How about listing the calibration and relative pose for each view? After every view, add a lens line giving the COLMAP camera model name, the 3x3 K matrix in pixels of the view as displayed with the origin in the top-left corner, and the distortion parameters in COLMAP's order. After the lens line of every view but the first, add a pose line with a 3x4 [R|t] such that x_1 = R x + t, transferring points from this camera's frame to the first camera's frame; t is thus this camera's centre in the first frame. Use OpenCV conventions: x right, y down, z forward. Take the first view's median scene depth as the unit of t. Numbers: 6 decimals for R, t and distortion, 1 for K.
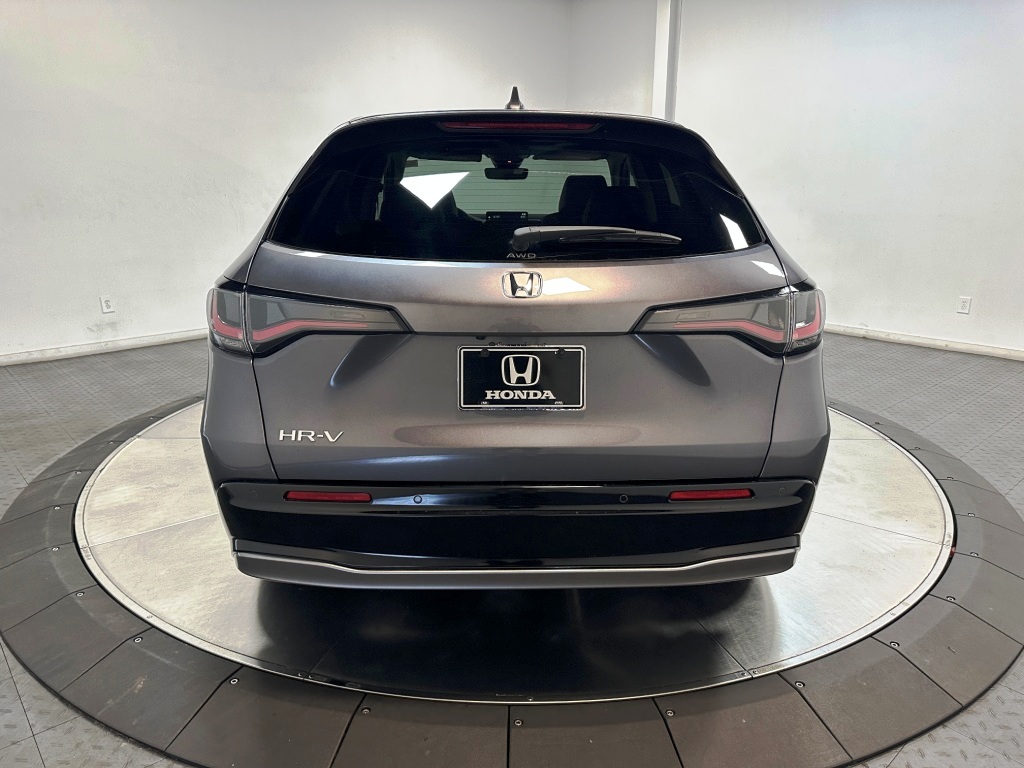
lens RADIAL K [[717.0, 0, 518.8], [0, 717.0, 368.1], [0, 0, 1]] dist [0.010618, -0.007473]
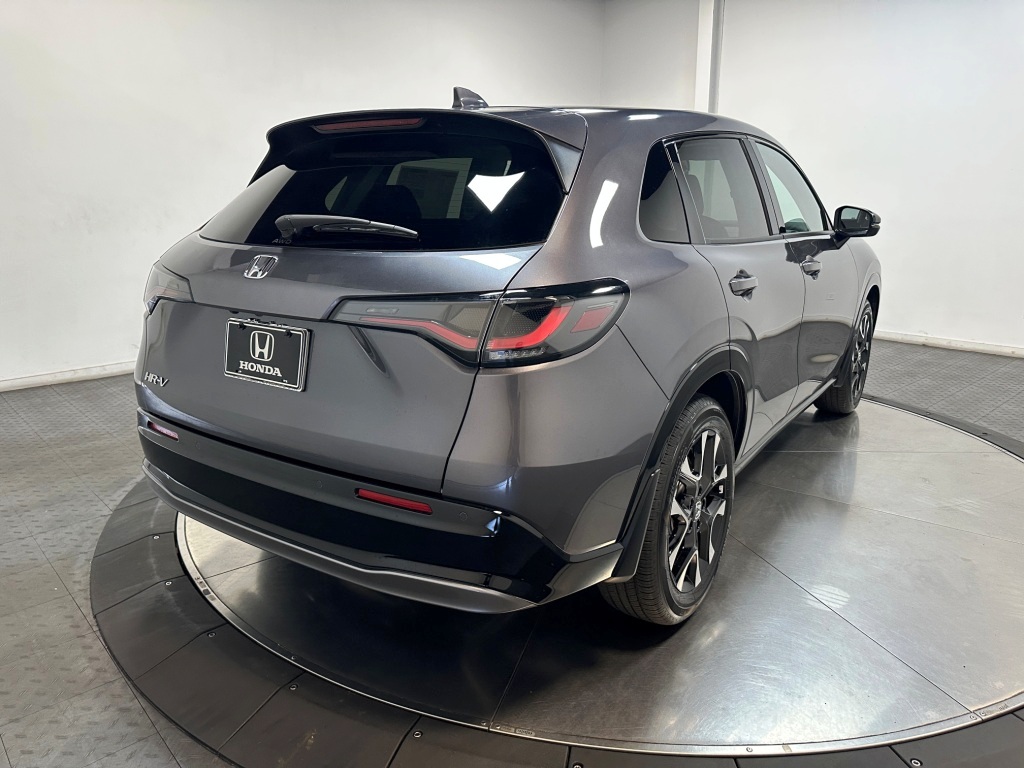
lens RADIAL K [[717.0, 0, 510.9], [0, 717.0, 384.7], [0, 0, 1]] dist [0.010618, -0.007473]
pose [[0.849175, 0.146279, -0.507449, 0.879124], [-0.147055, 0.988366, 0.038825, -0.036481], [0.507225, 0.041654, 0.860807, 0.258090]]
